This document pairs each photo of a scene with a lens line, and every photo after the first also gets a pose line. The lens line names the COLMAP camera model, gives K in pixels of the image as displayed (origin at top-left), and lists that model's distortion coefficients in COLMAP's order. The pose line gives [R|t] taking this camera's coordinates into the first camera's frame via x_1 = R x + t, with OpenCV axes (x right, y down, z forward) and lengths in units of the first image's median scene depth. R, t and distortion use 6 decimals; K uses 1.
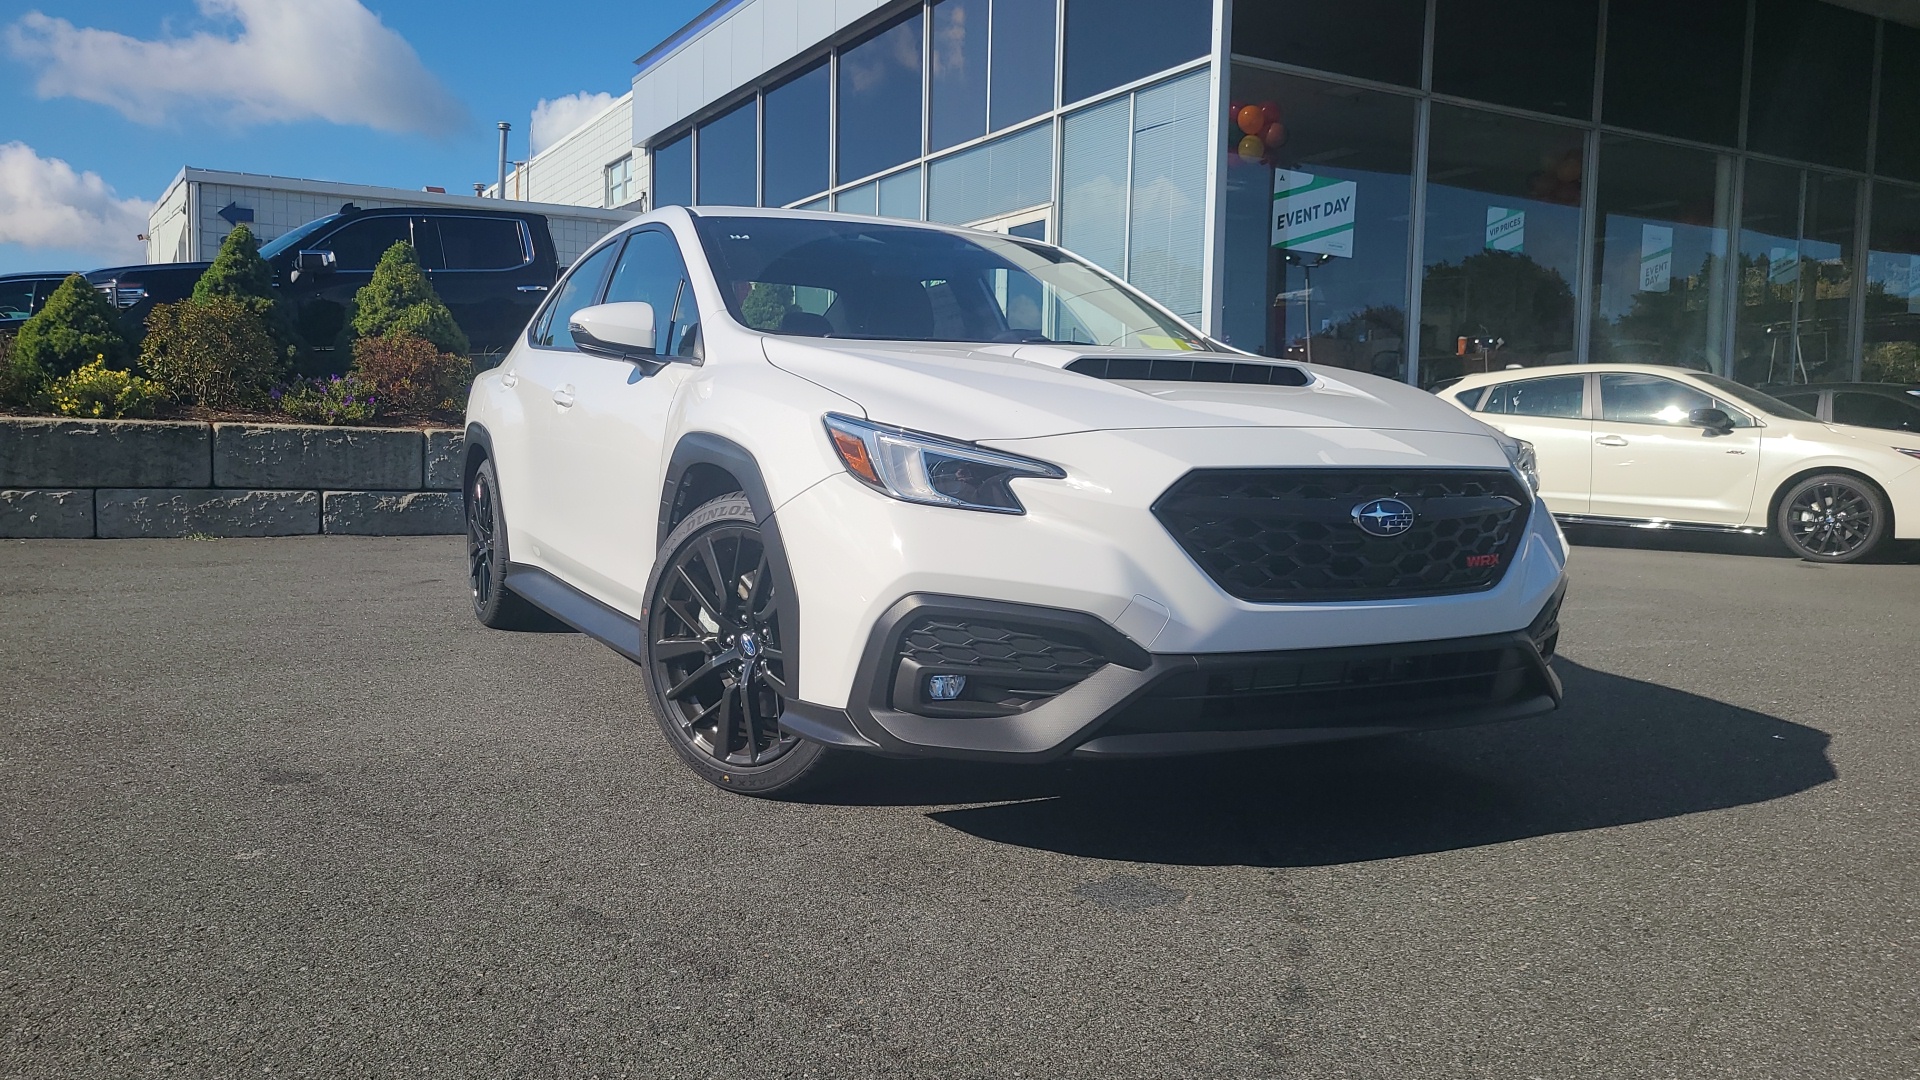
lens RADIAL K [[1460.8, 0, 961.2], [0, 1460.8, 547.3], [0, 0, 1]] dist [0.064225, -0.028687]
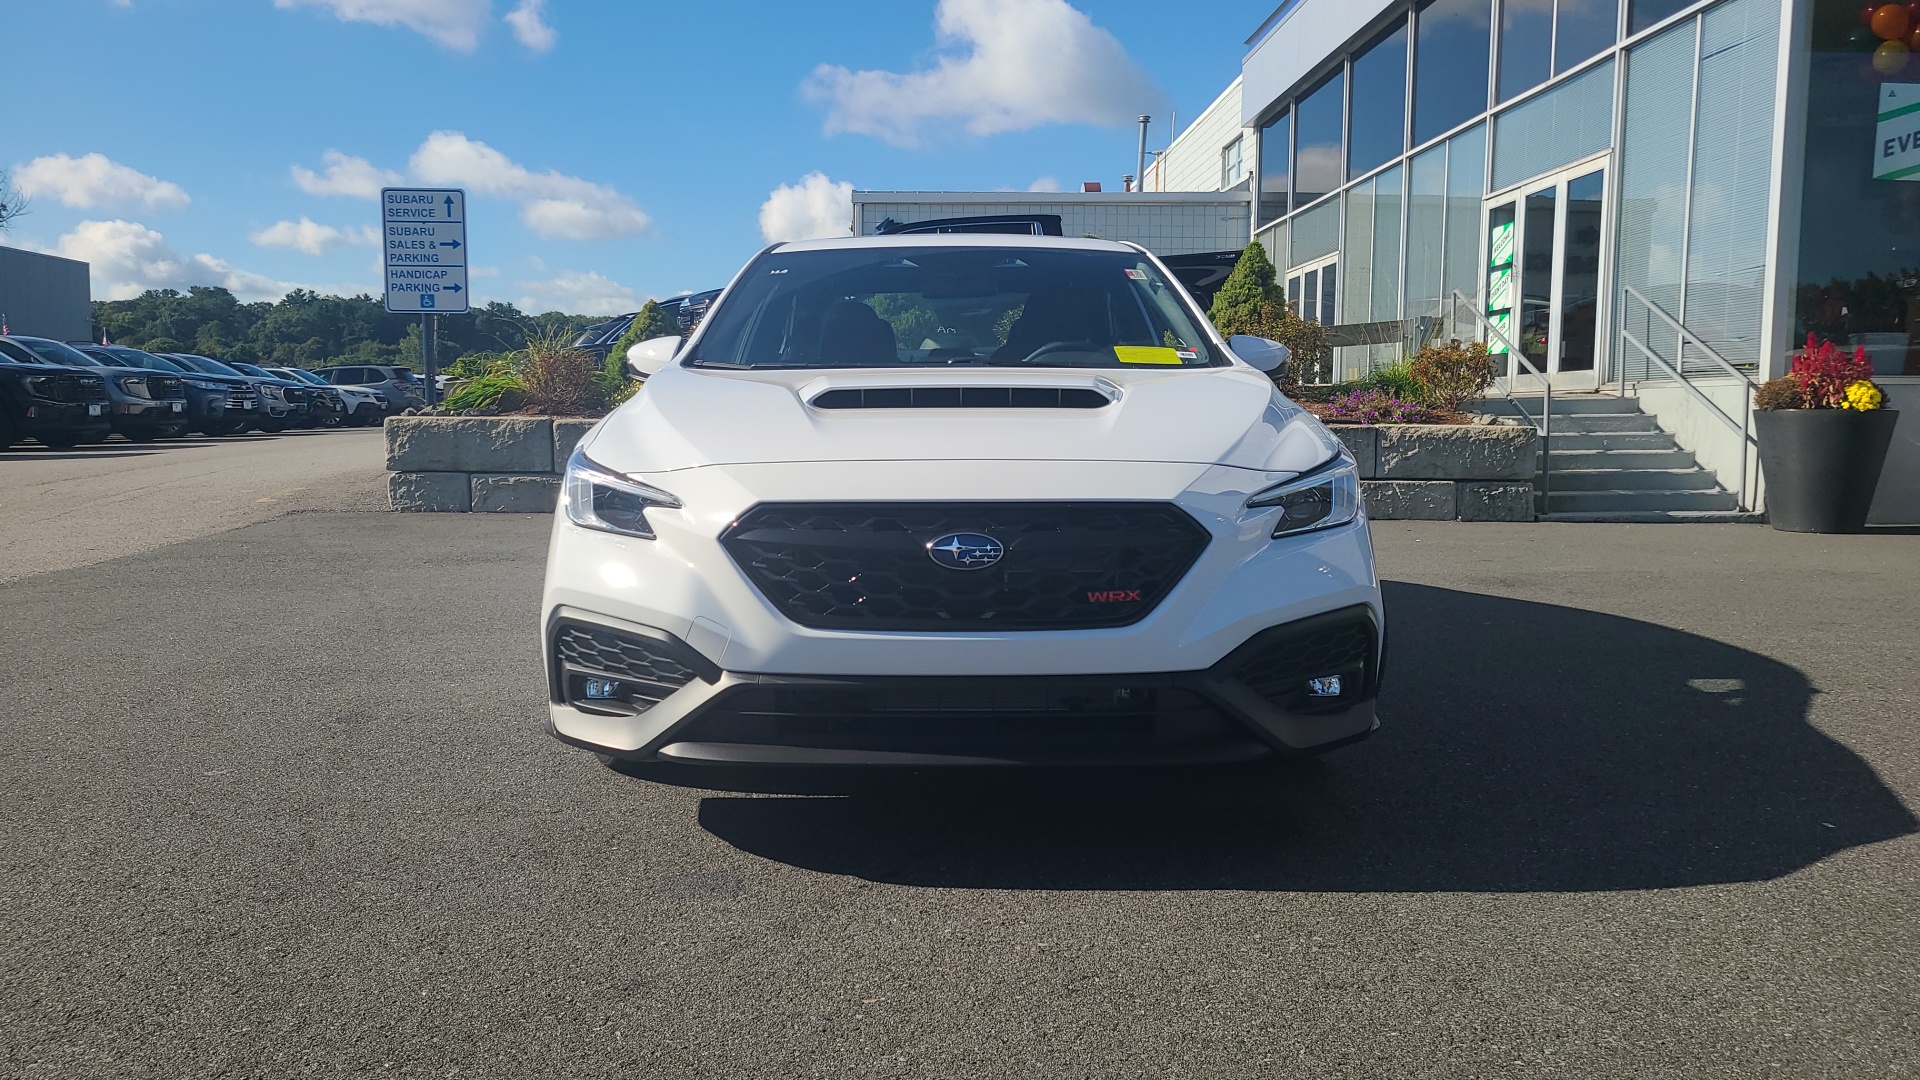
lens RADIAL K [[1460.8, 0, 941.6], [0, 1460.8, 539.1], [0, 0, 1]] dist [0.064225, -0.028687]
pose [[0.883931, 0.027018, -0.466835, 0.139311], [-0.020644, 0.999611, 0.018764, -0.008803], [0.467161, -0.006949, 0.884145, 0.019281]]
